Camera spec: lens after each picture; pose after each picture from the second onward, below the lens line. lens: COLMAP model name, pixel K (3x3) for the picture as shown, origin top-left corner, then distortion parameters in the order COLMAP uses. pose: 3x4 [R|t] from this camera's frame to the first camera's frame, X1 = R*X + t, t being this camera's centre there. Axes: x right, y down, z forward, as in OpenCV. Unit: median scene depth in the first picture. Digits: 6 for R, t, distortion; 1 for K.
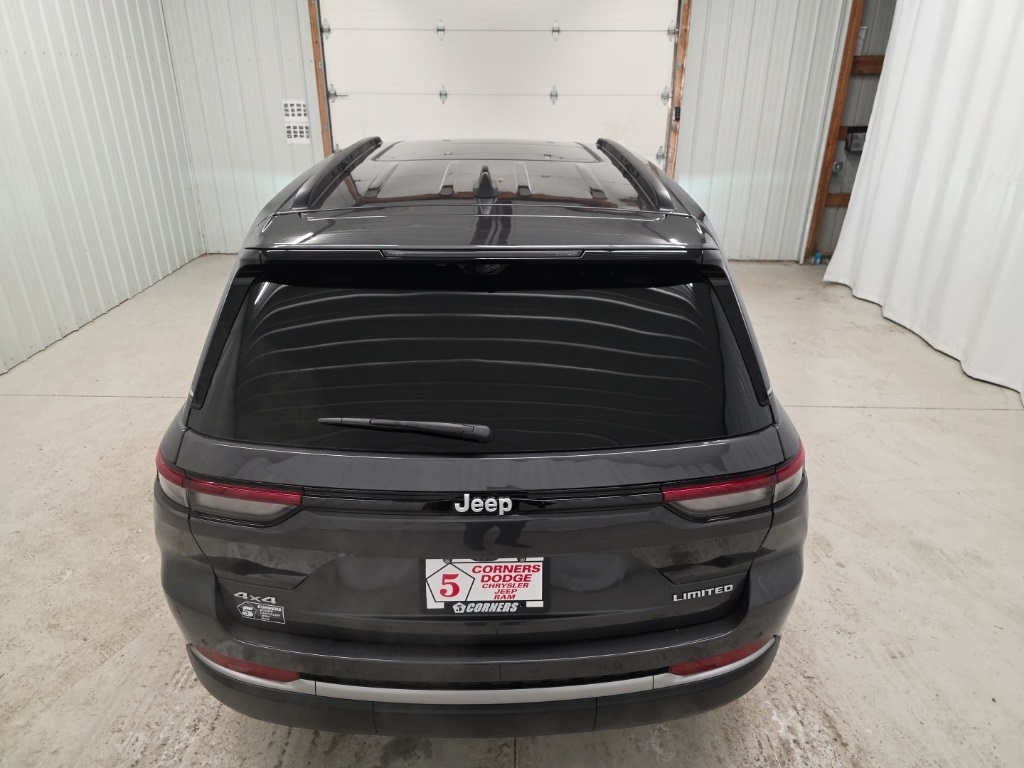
lens RADIAL K [[693.6, 0, 521.1], [0, 693.6, 383.6], [0, 0, 1]] dist [0.036104, -0.027695]
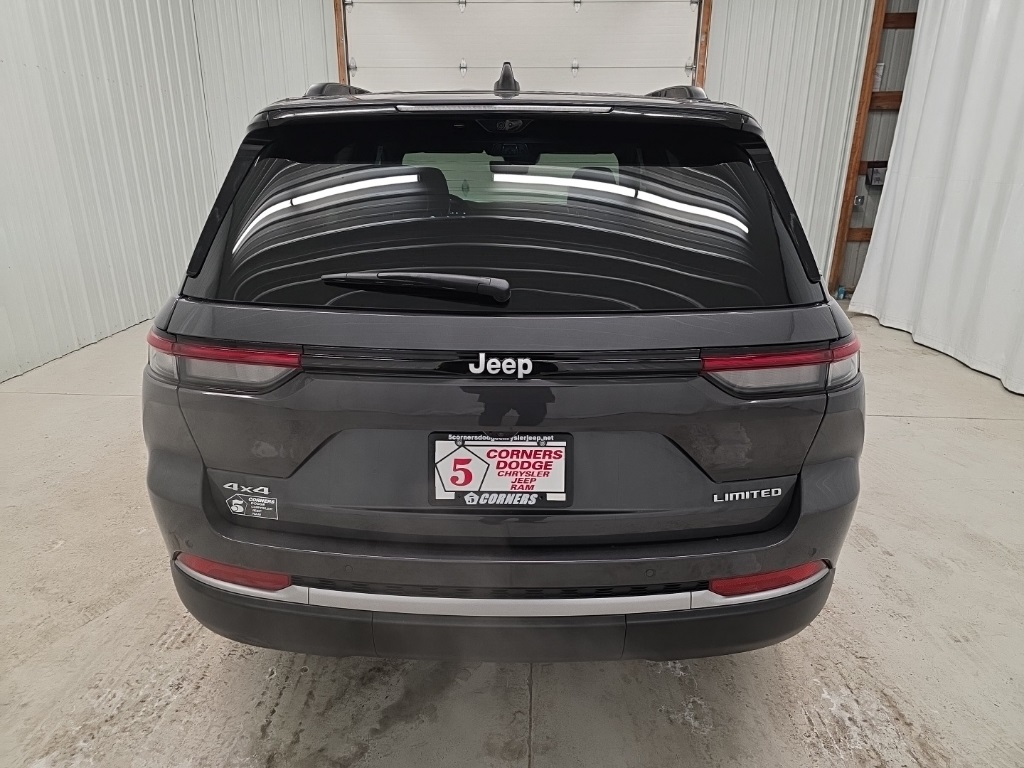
lens RADIAL K [[693.6, 0, 512.2], [0, 693.6, 386.5], [0, 0, 1]] dist [0.036104, -0.027695]
pose [[0.999335, 0.010463, -0.034921, -0.005236], [-0.013796, 0.995227, -0.096609, 0.190079], [0.033744, 0.097027, 0.994710, 0.075481]]
